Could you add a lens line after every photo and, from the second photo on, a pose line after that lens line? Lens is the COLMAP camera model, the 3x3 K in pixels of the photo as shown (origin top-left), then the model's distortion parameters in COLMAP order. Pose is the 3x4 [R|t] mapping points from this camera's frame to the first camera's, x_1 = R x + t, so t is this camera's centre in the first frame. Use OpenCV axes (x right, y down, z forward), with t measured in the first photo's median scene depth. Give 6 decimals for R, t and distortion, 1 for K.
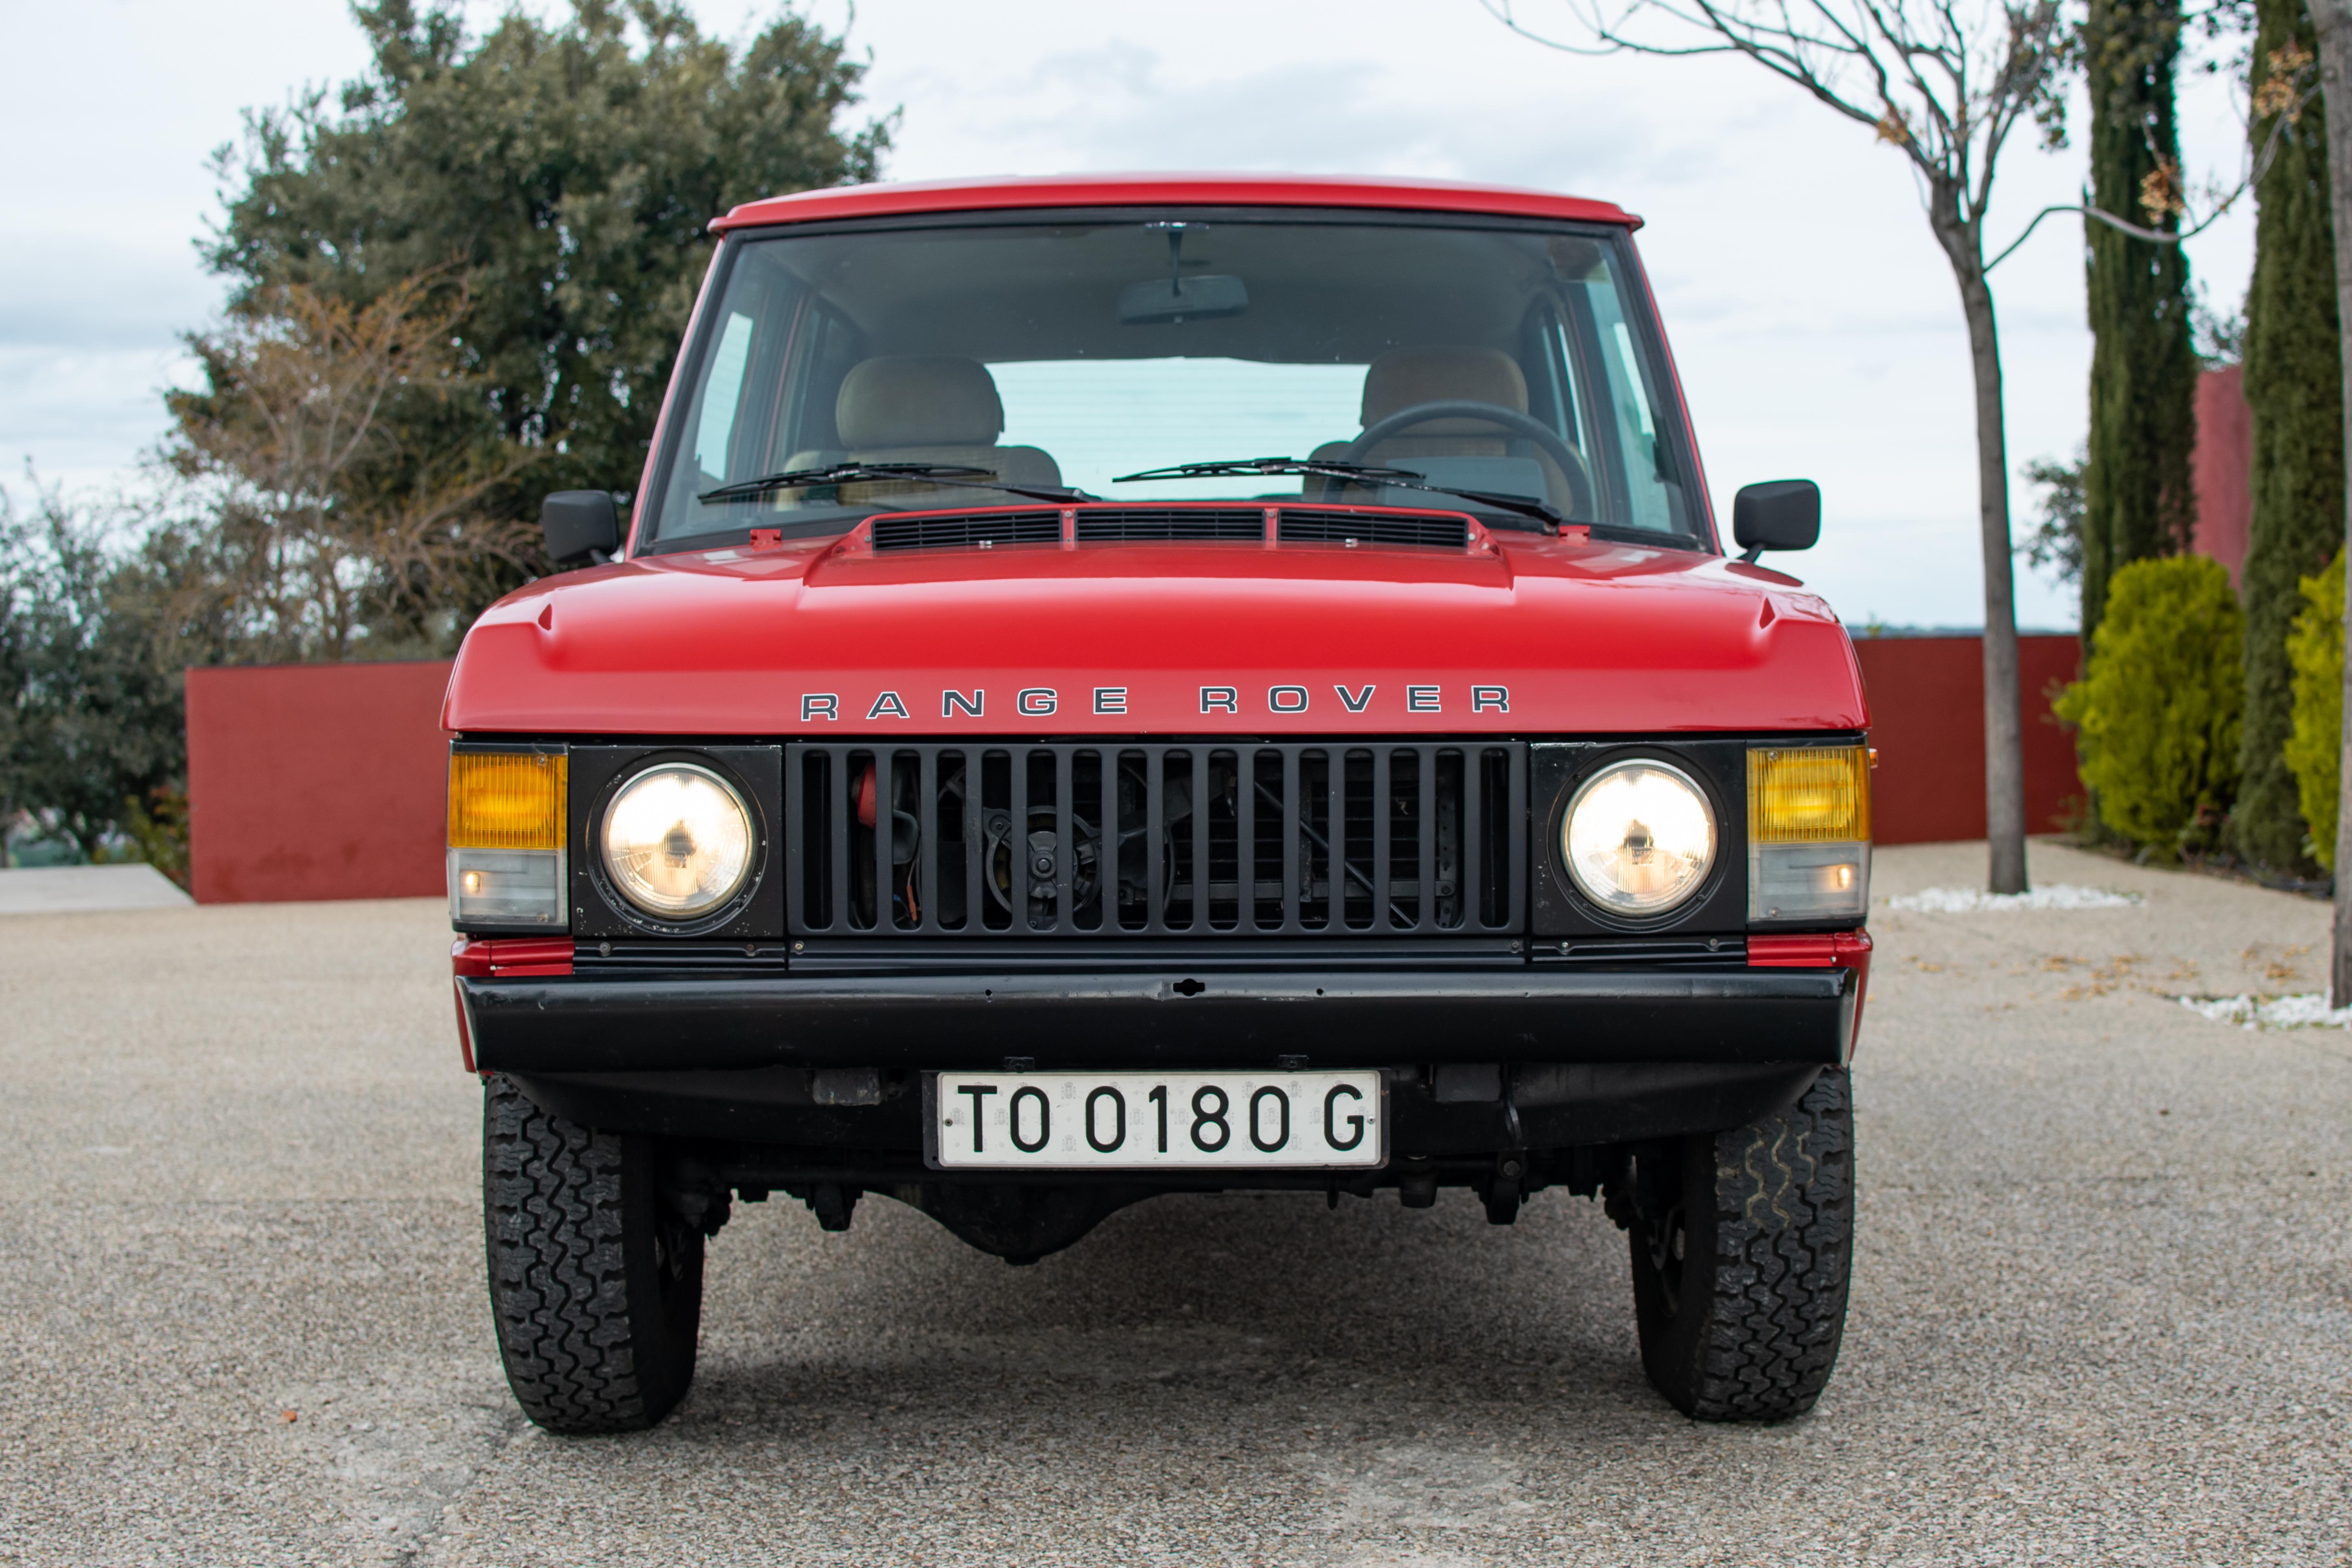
lens RADIAL K [[3735.0, 0, 1176.0], [0, 3735.0, 784.0], [0, 0, 1]] dist [-0.135811, 0.032350]
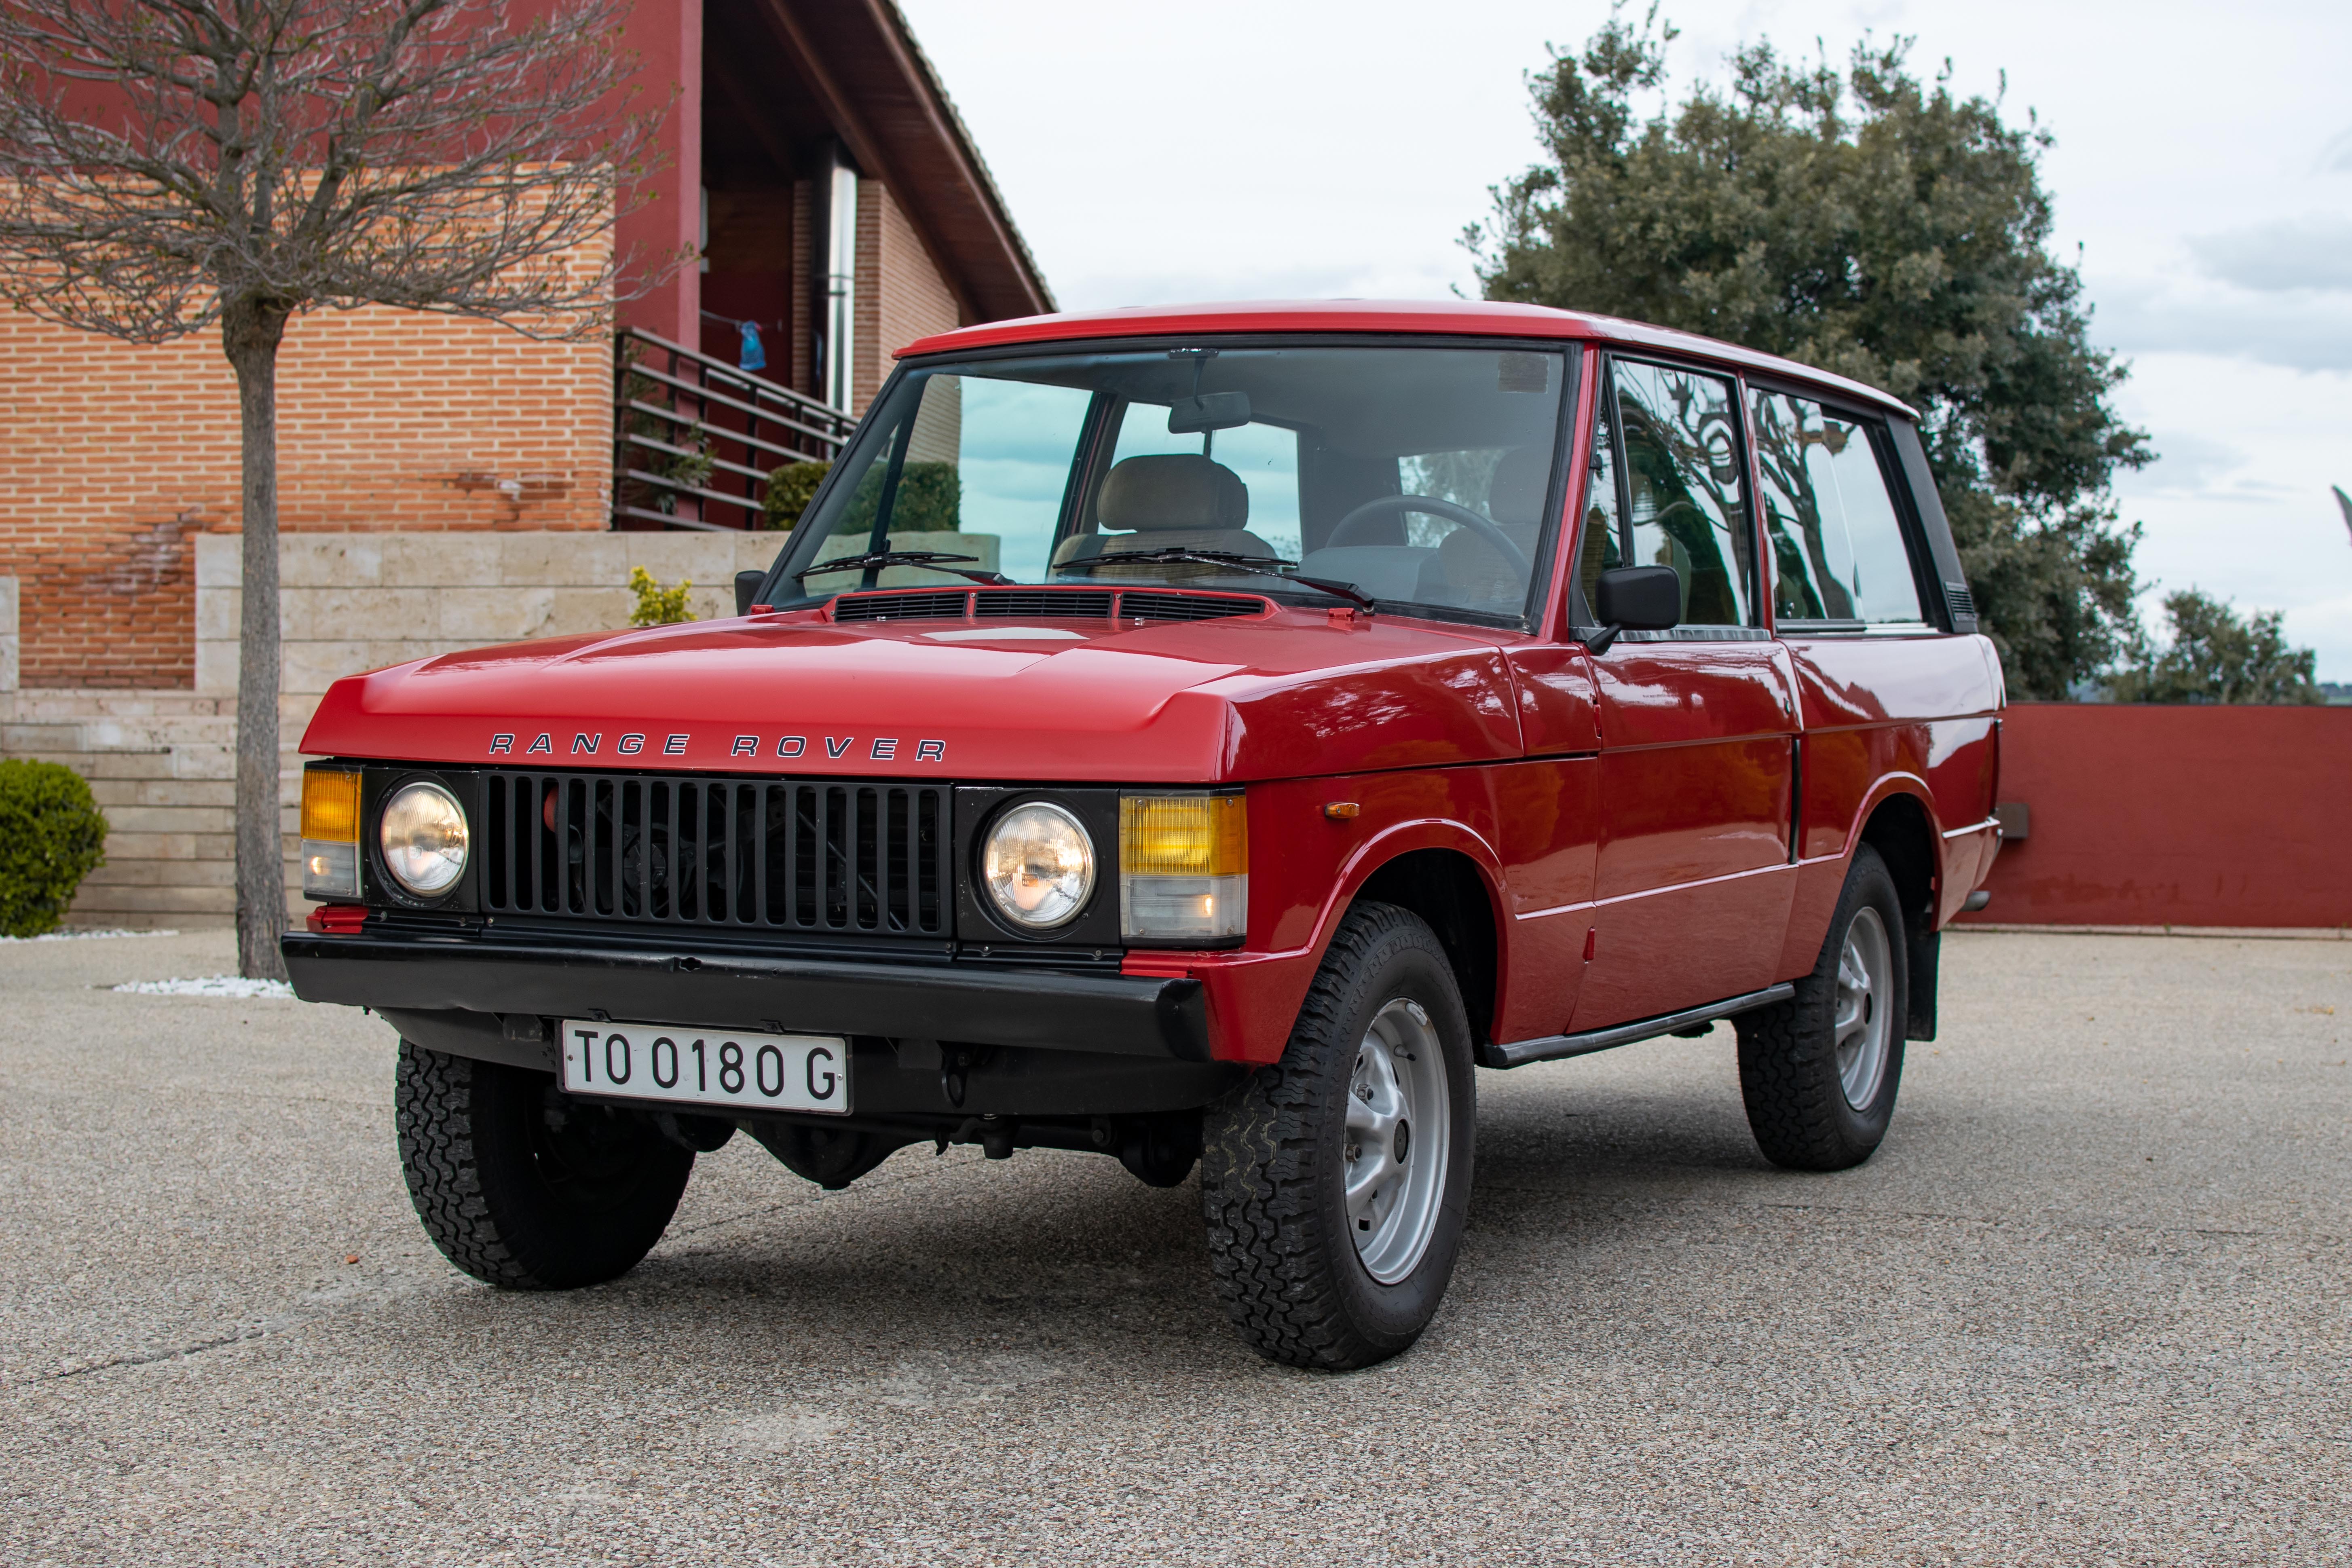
lens RADIAL K [[3692.1, 0, 1176.0], [0, 3692.1, 784.0], [0, 0, 1]] dist [-0.284374, 3.106629]
pose [[0.894248, 0.029562, -0.446595, 0.708408], [-0.034101, 0.999416, -0.002127, -0.011446], [0.446271, 0.017131, 0.894734, -0.076600]]
